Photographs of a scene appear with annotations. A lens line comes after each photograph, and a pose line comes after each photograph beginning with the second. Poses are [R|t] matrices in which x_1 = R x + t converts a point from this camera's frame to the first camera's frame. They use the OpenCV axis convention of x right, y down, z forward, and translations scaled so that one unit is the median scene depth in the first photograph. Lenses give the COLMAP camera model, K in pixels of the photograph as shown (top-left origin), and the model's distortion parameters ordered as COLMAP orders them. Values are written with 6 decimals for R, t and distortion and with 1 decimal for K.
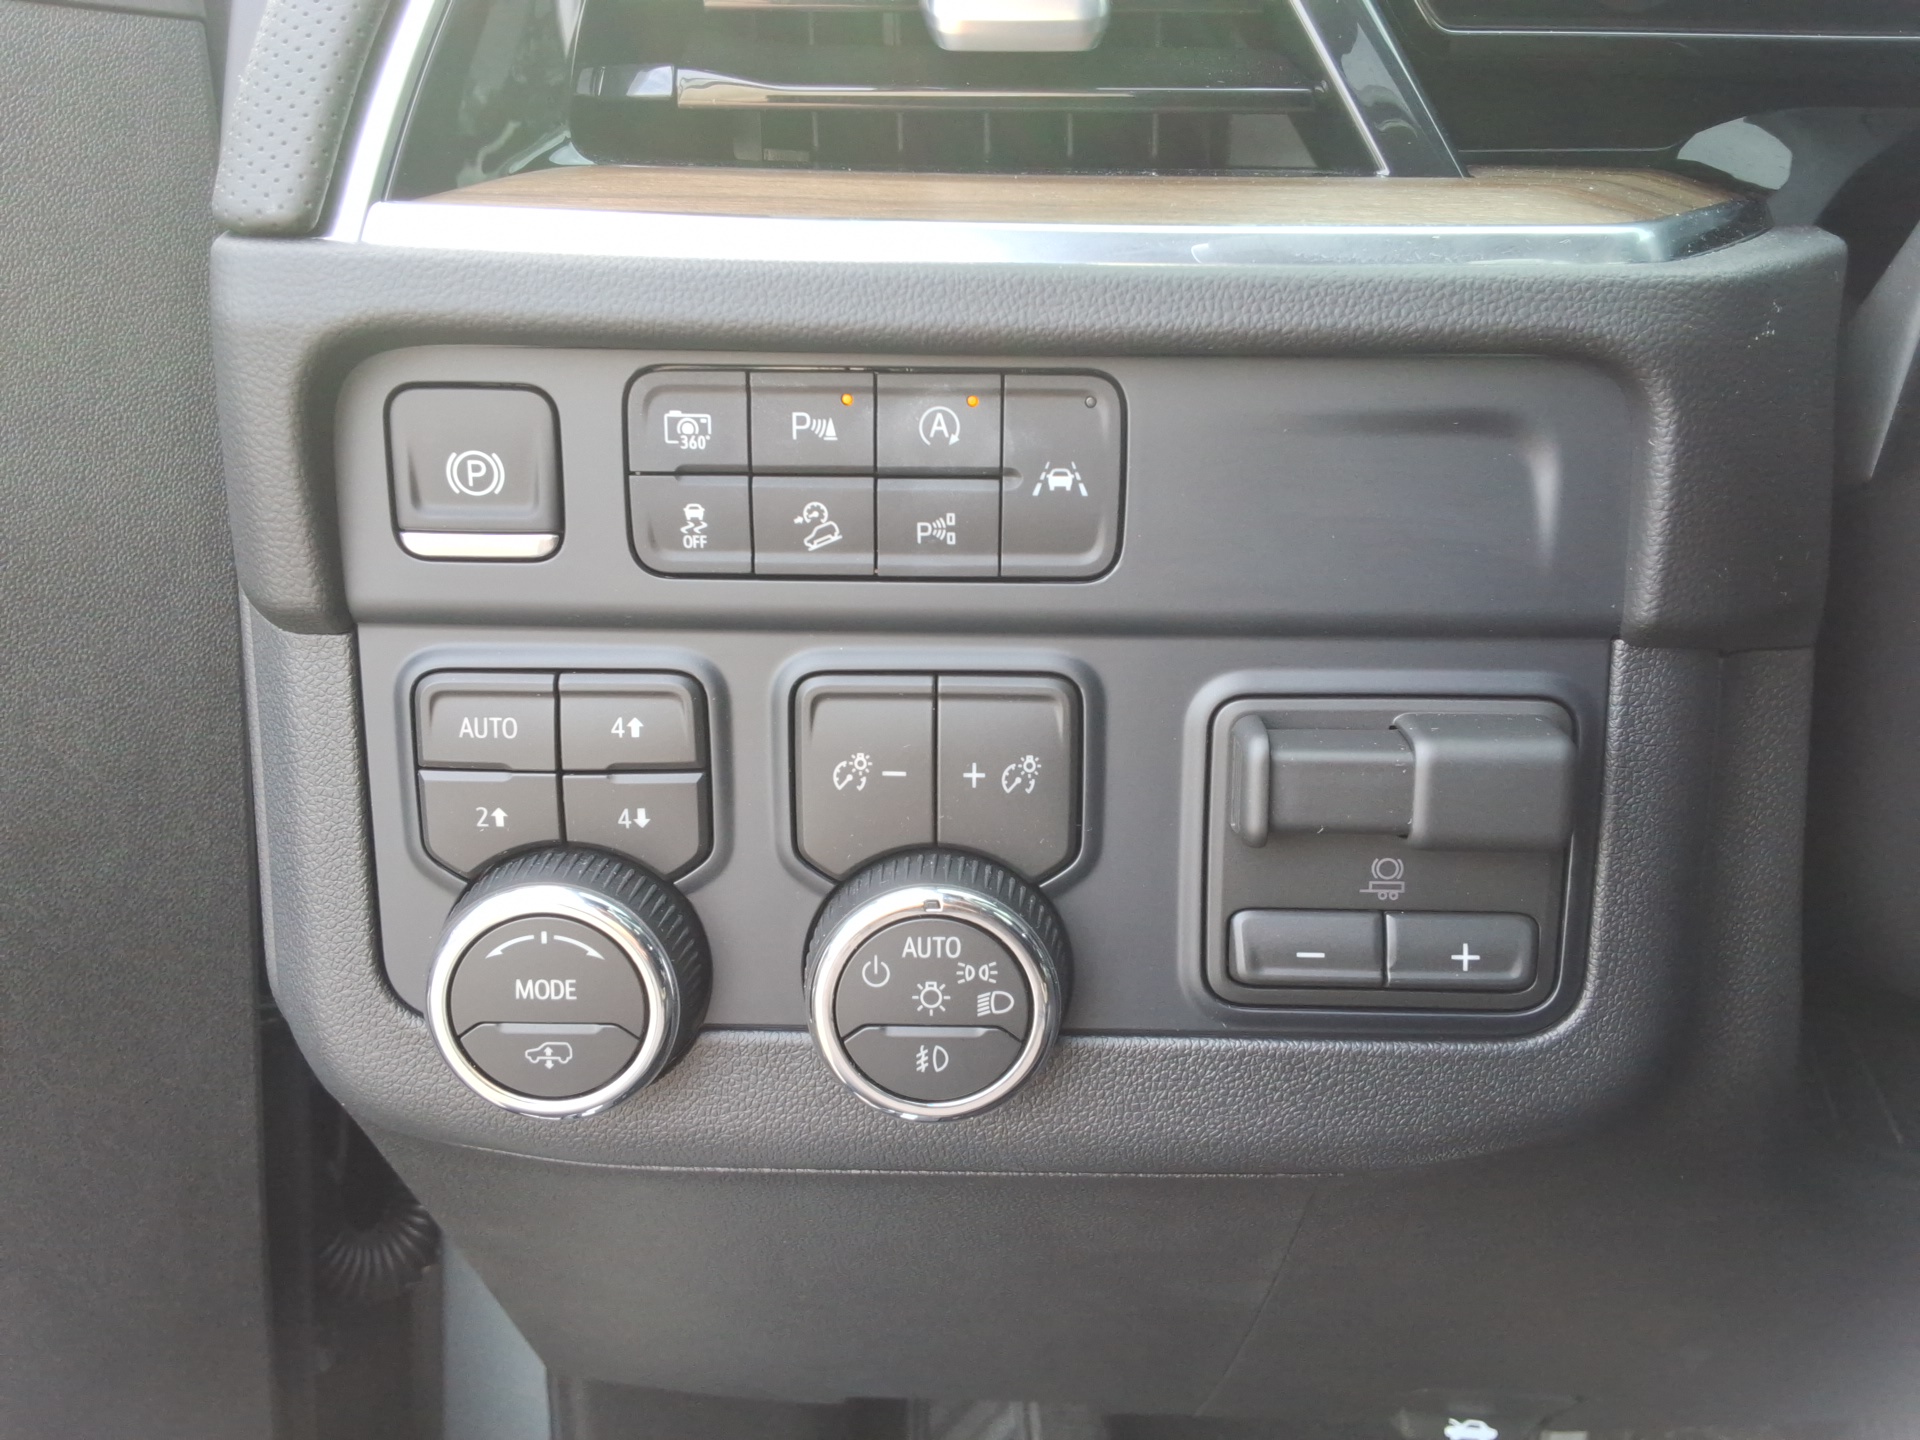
lens RADIAL K [[1518.4, 0, 994.3], [0, 1518.4, 716.8], [0, 0, 1]] dist [0.145493, -0.200969]
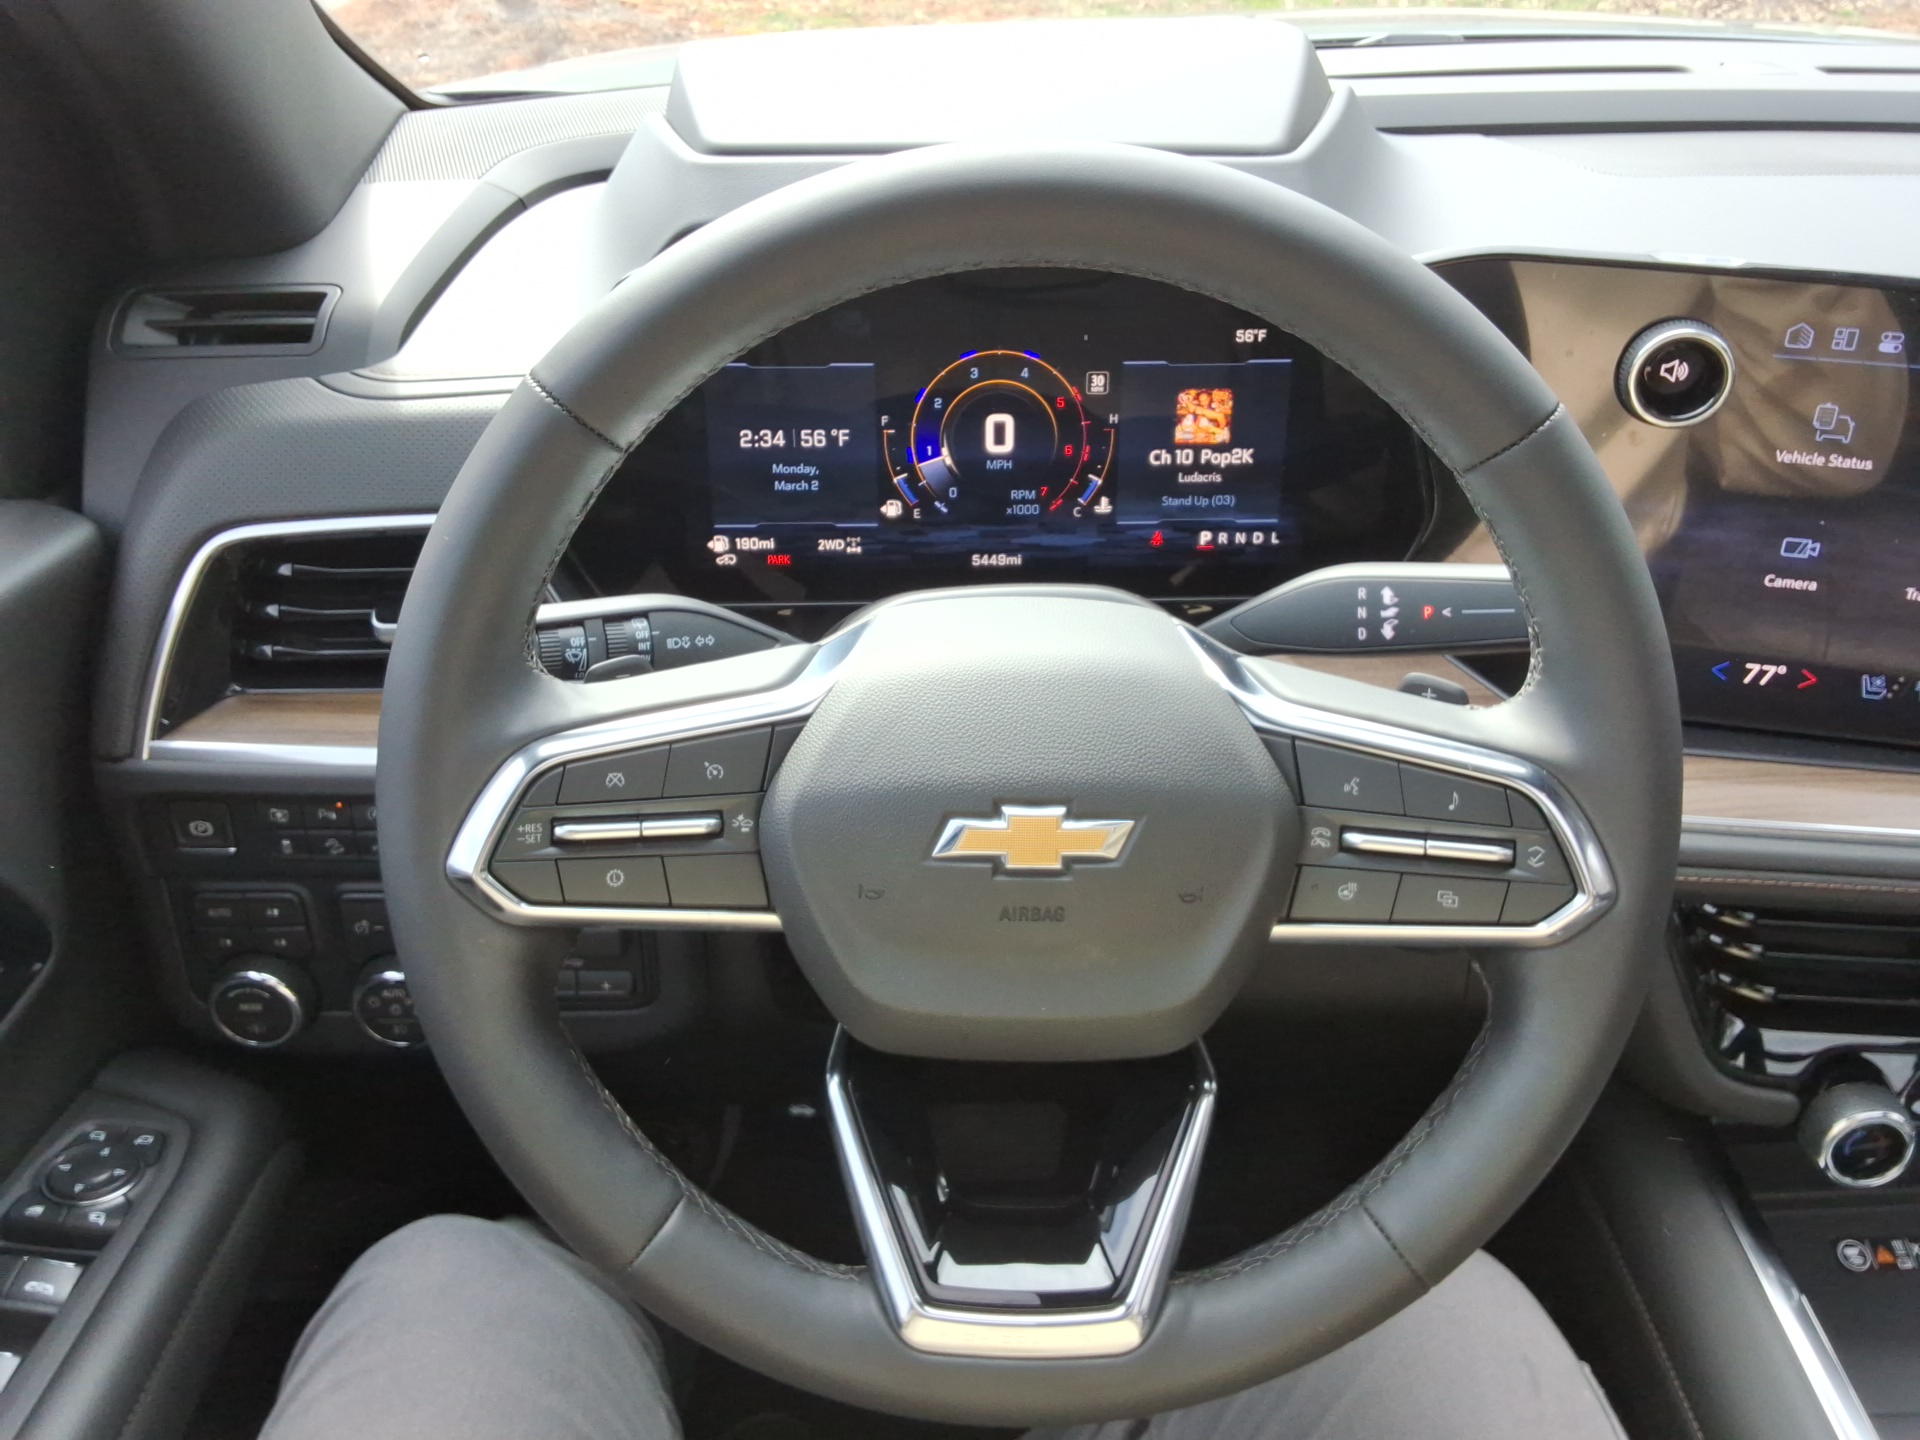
lens RADIAL K [[1521.5, 0, 971.5], [0, 1521.5, 714.2], [0, 0, 1]] dist [0.153646, -0.227290]
pose [[0.999810, -0.007779, 0.017899, 0.925406], [0.003478, 0.973476, 0.228762, -0.943614], [-0.019204, -0.228656, 0.973318, -1.559728]]
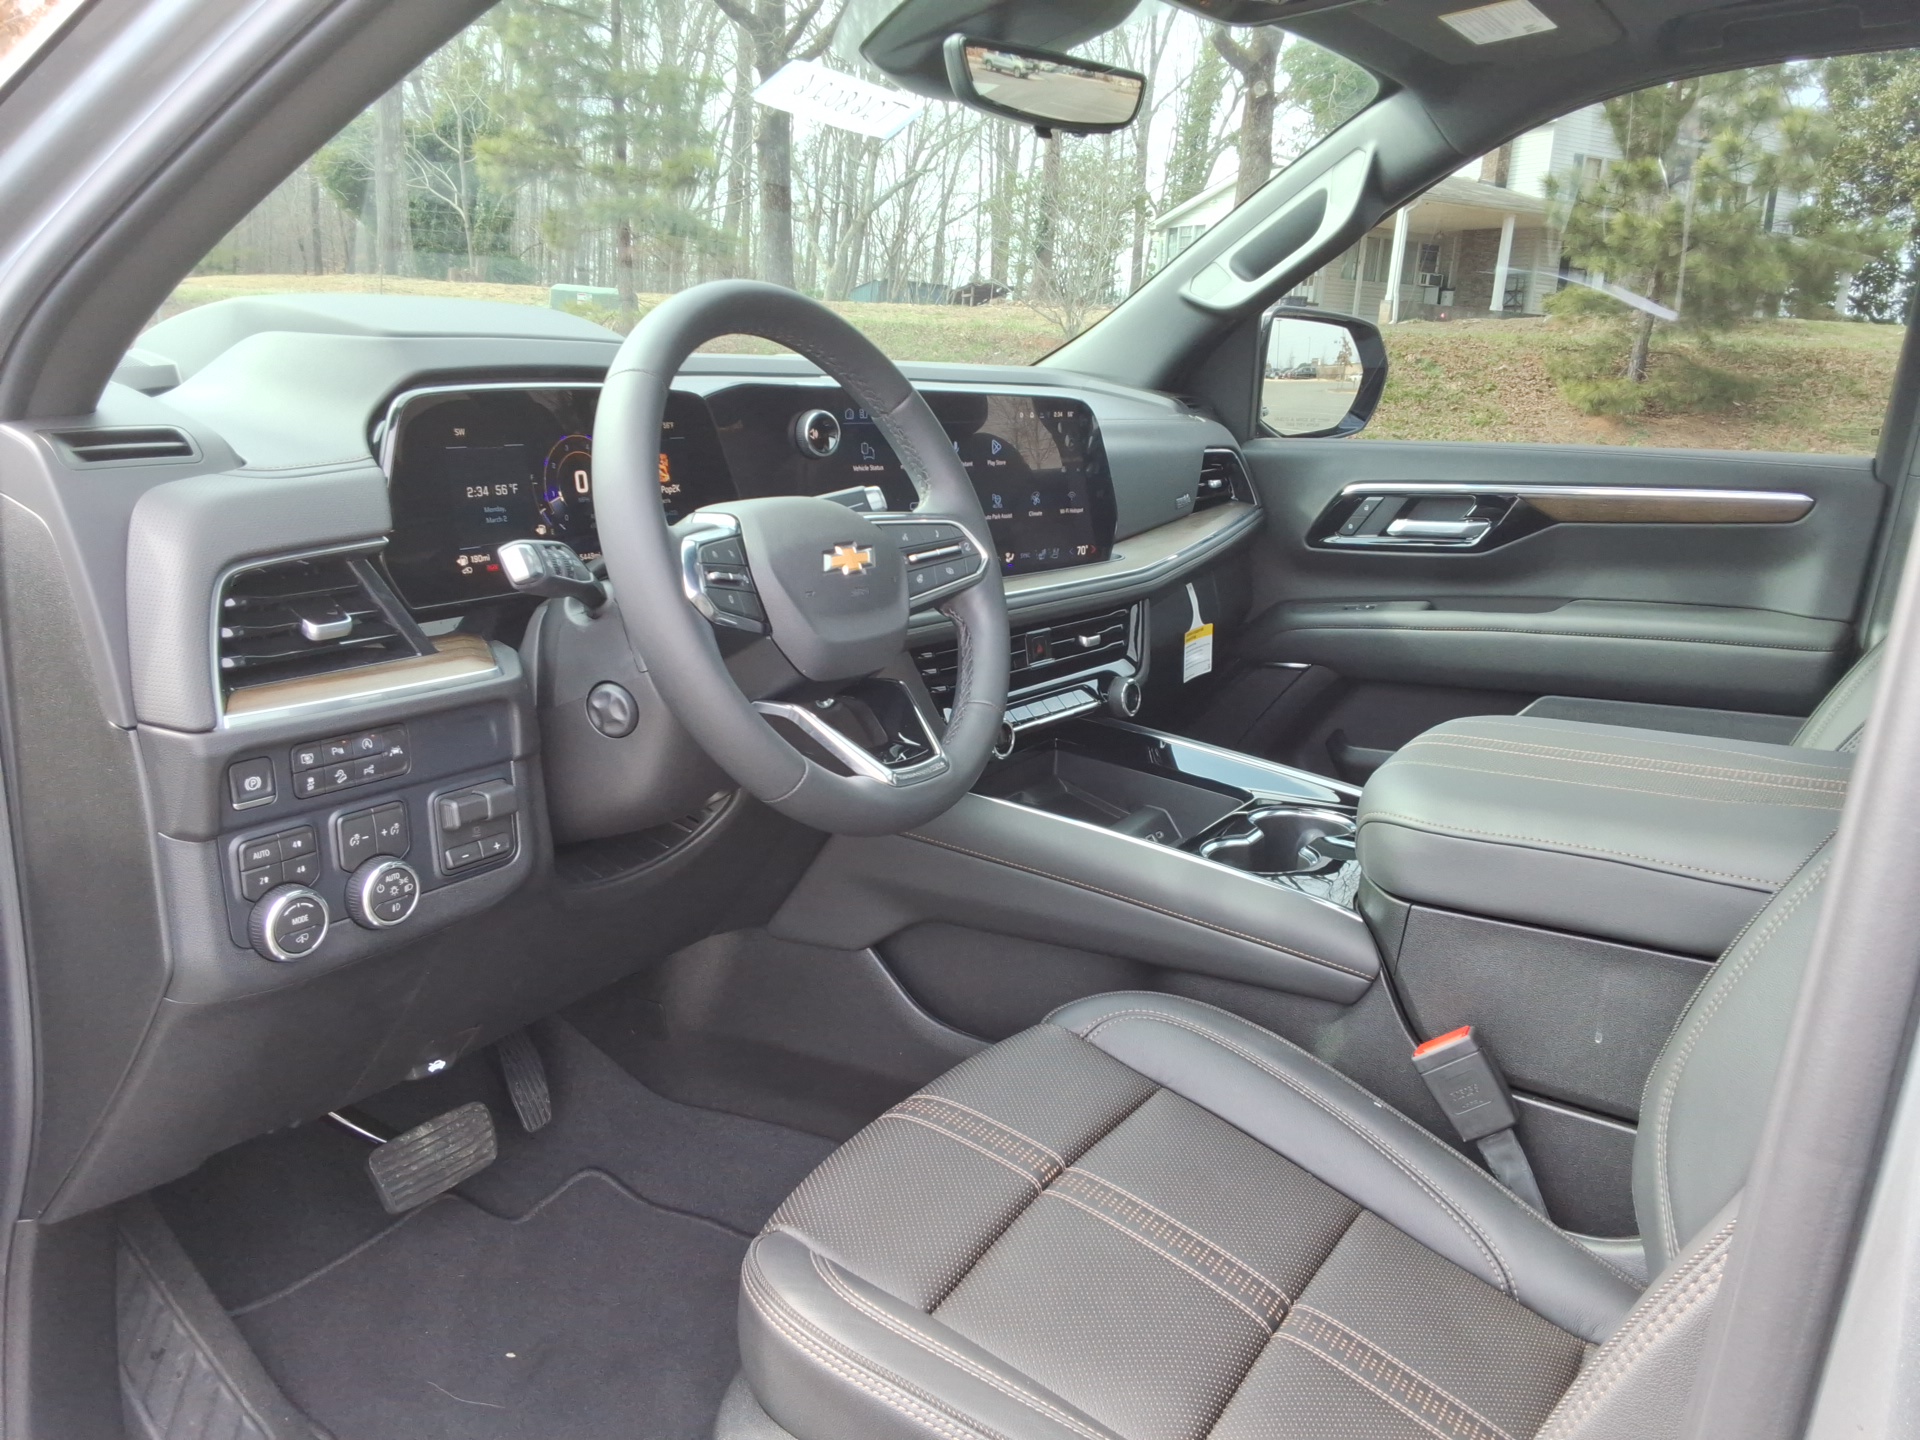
lens RADIAL K [[1538.3, 0, 967.5], [0, 1538.3, 714.6], [0, 0, 1]] dist [0.097396, -0.132021]
pose [[0.529578, -0.187309, 0.827322, -2.397060], [0.232793, 0.969961, 0.070590, -0.181040], [-0.815693, 0.155212, 0.557274, -2.371554]]
